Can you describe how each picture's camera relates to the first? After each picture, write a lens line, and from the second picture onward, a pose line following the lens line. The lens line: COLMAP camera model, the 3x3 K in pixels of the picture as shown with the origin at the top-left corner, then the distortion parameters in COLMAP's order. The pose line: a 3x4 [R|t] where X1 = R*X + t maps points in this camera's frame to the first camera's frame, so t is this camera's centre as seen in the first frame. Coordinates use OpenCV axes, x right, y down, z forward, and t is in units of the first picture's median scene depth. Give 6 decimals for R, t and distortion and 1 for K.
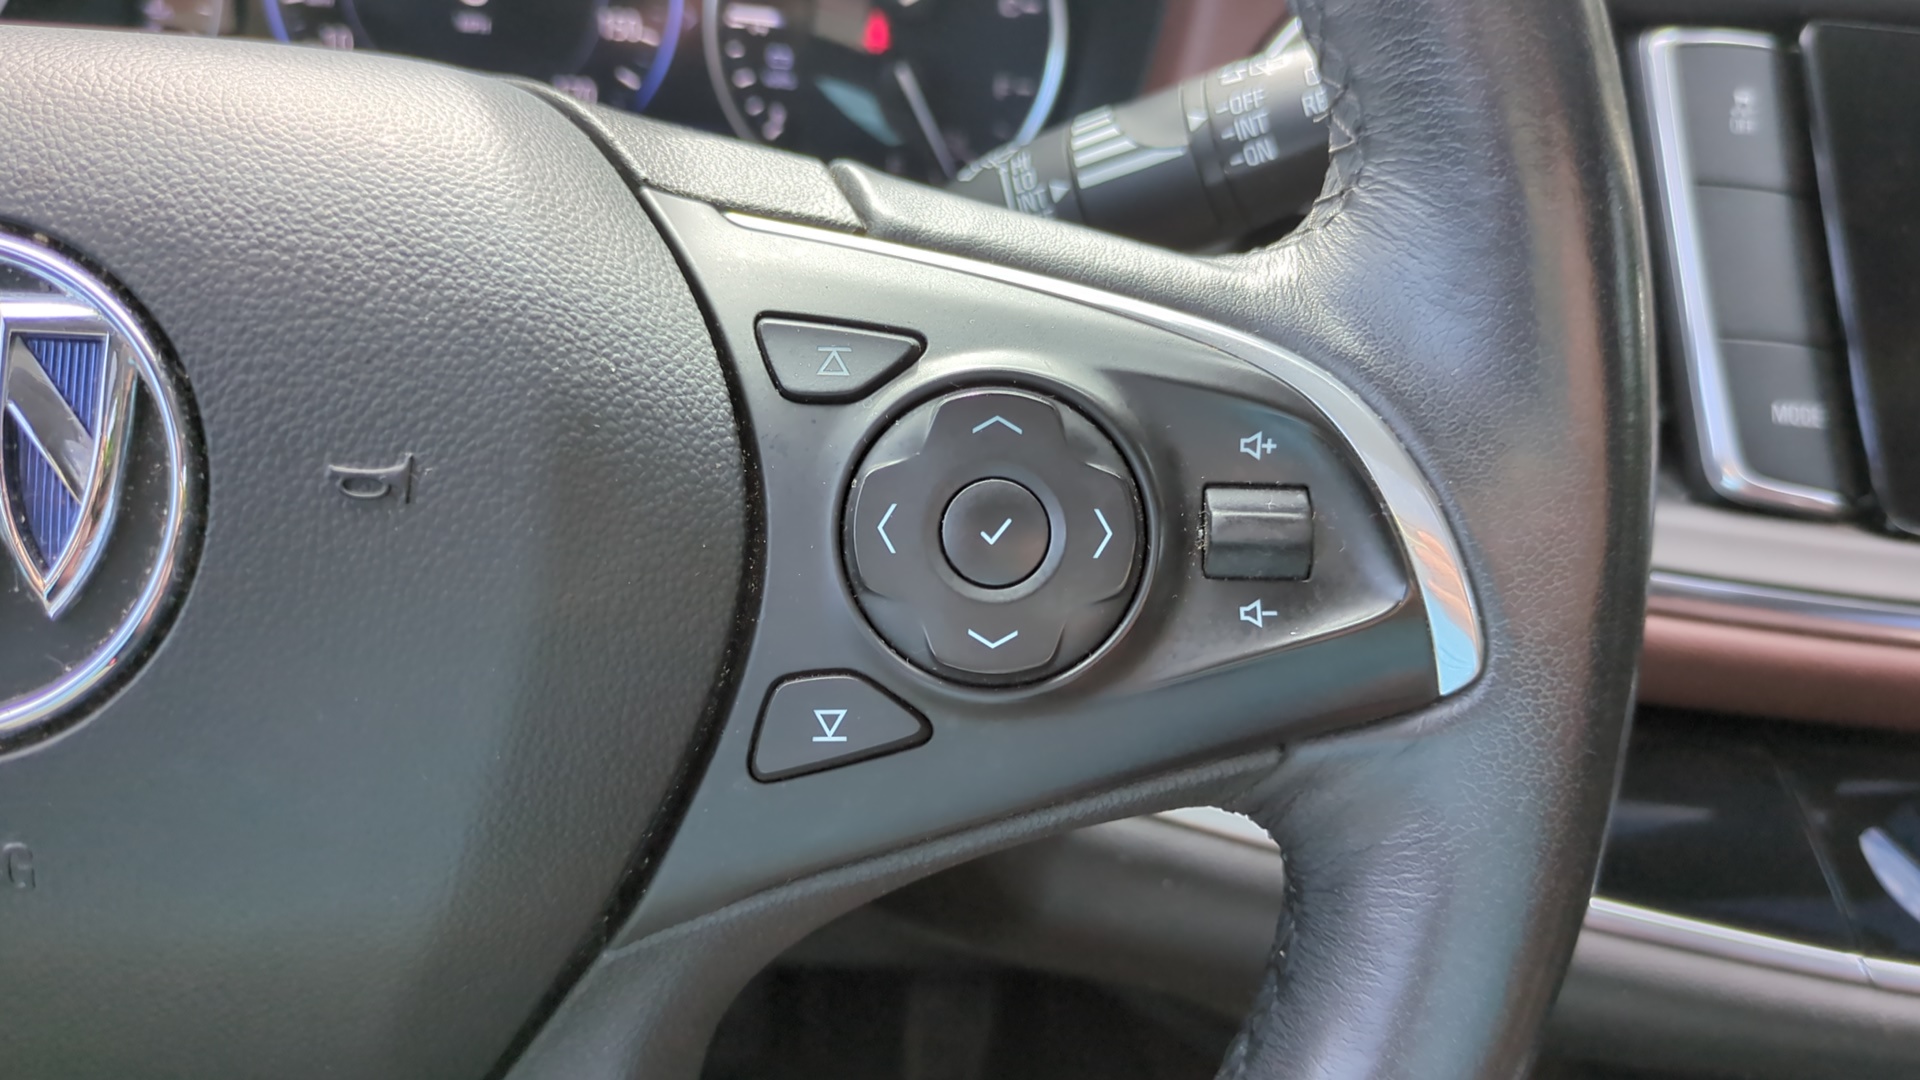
lens RADIAL K [[1709.7, 0, 960.0], [0, 1709.7, 540.0], [0, 0, 1]] dist [0.082386, -0.149165]
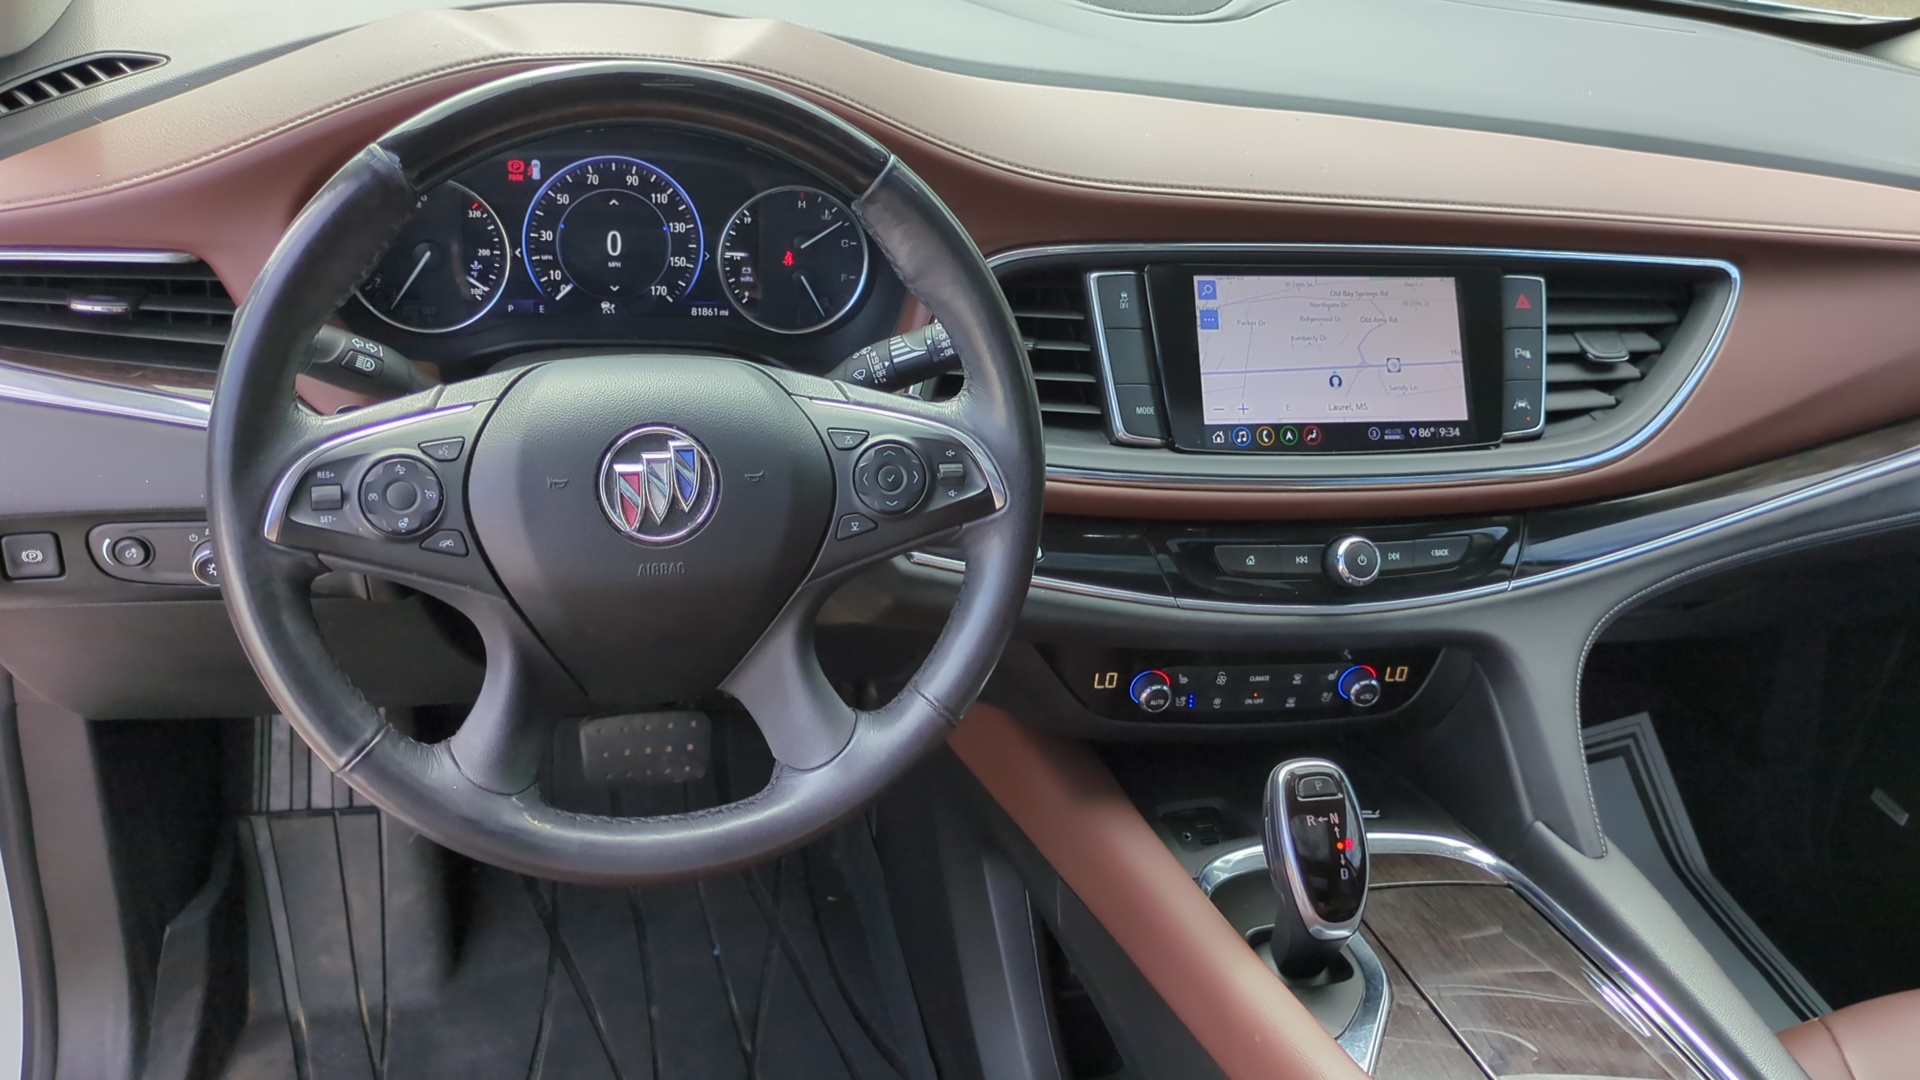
lens RADIAL K [[1709.7, 0, 960.0], [0, 1709.7, 540.0], [0, 0, 1]] dist [0.082386, -0.149165]
pose [[0.987312, -0.073725, 0.140638, -0.390449], [0.065632, 0.995957, 0.061344, -0.094306], [-0.144592, -0.051335, 0.988159, -3.023710]]
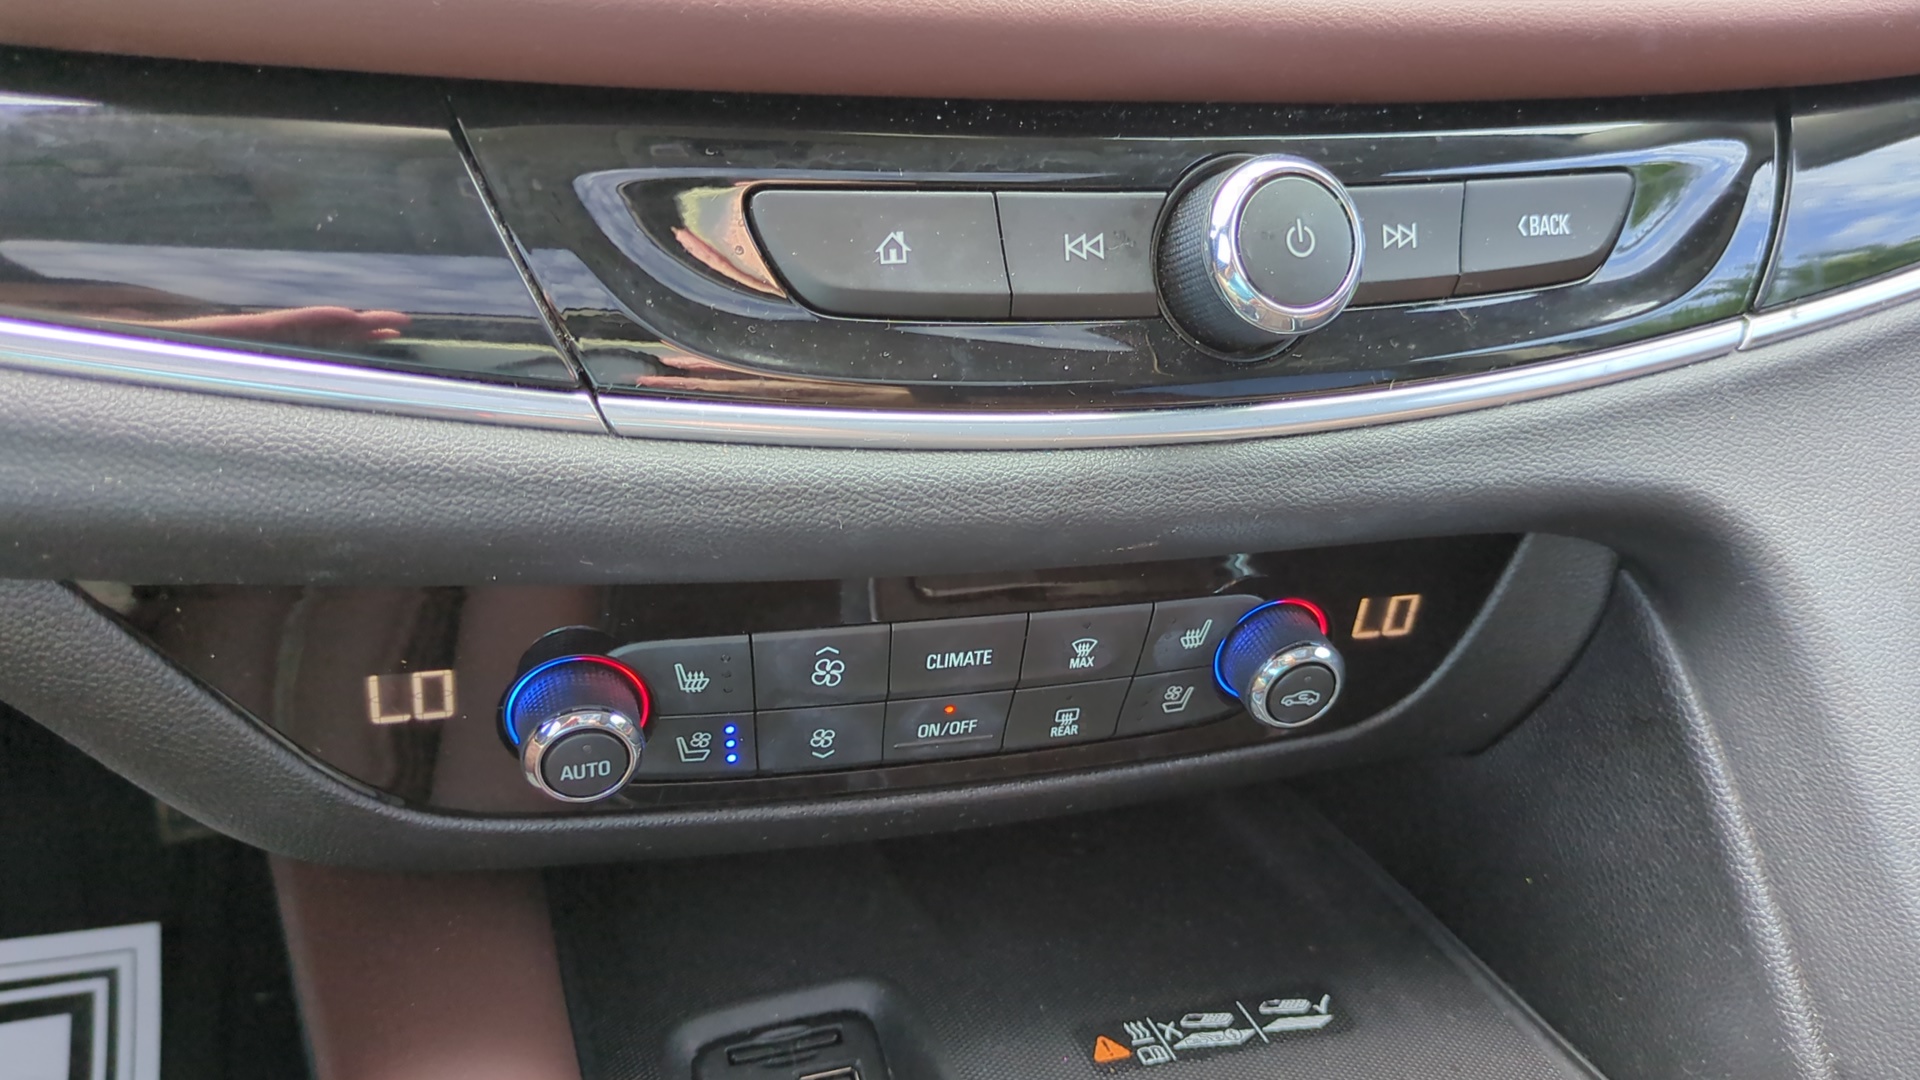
lens RADIAL K [[1679.0, 0, 960.0], [0, 1679.0, 540.0], [0, 0, 1]] dist [0.102747, -0.113249]
pose [[0.970612, -0.117358, 0.210092, 0.875239], [0.081836, 0.981962, 0.170450, 0.324953], [-0.226306, -0.148248, 0.962709, 0.434332]]
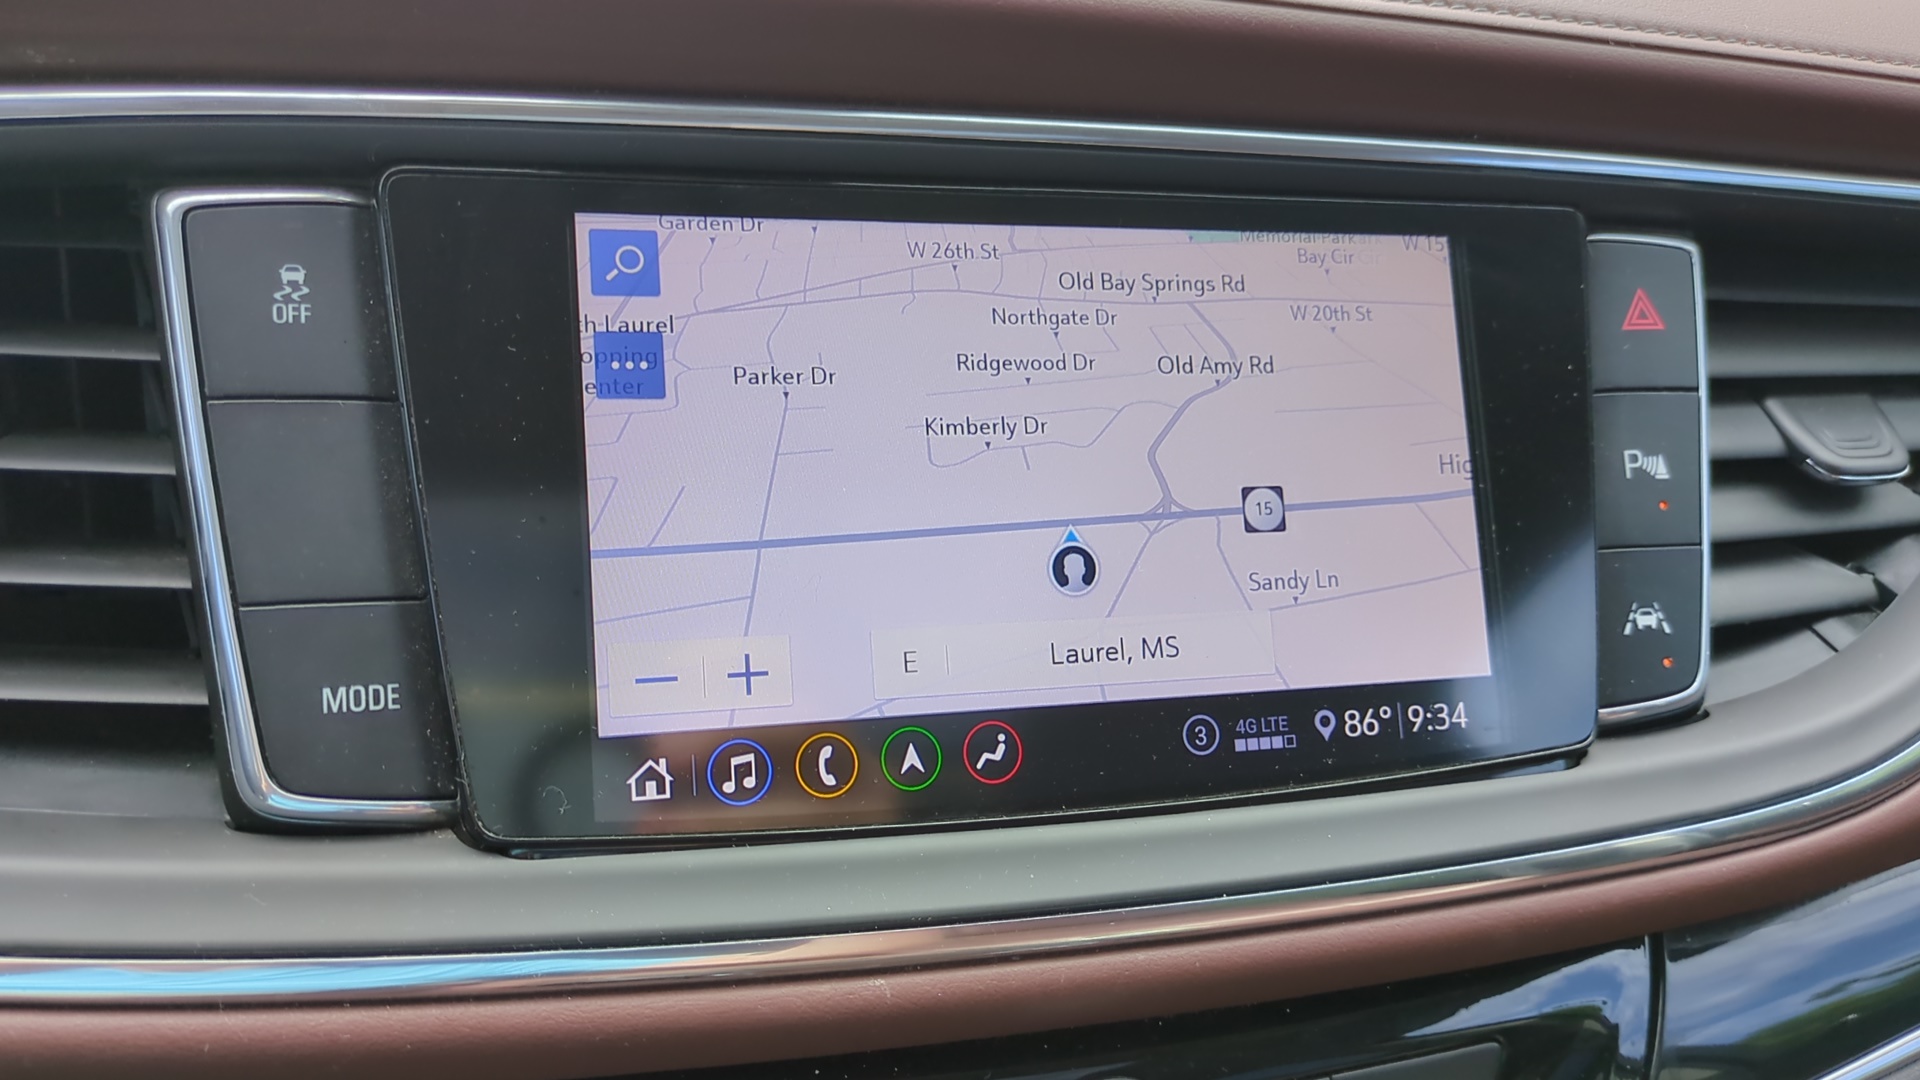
lens RADIAL K [[1690.1, 0, 960.0], [0, 1690.1, 540.0], [0, 0, 1]] dist [0.057196, -0.139627]
pose [[0.979191, -0.075594, 0.188335, 1.060302], [0.065237, 0.996028, 0.060606, -0.299966], [-0.192168, -0.047058, 0.980233, 0.364080]]
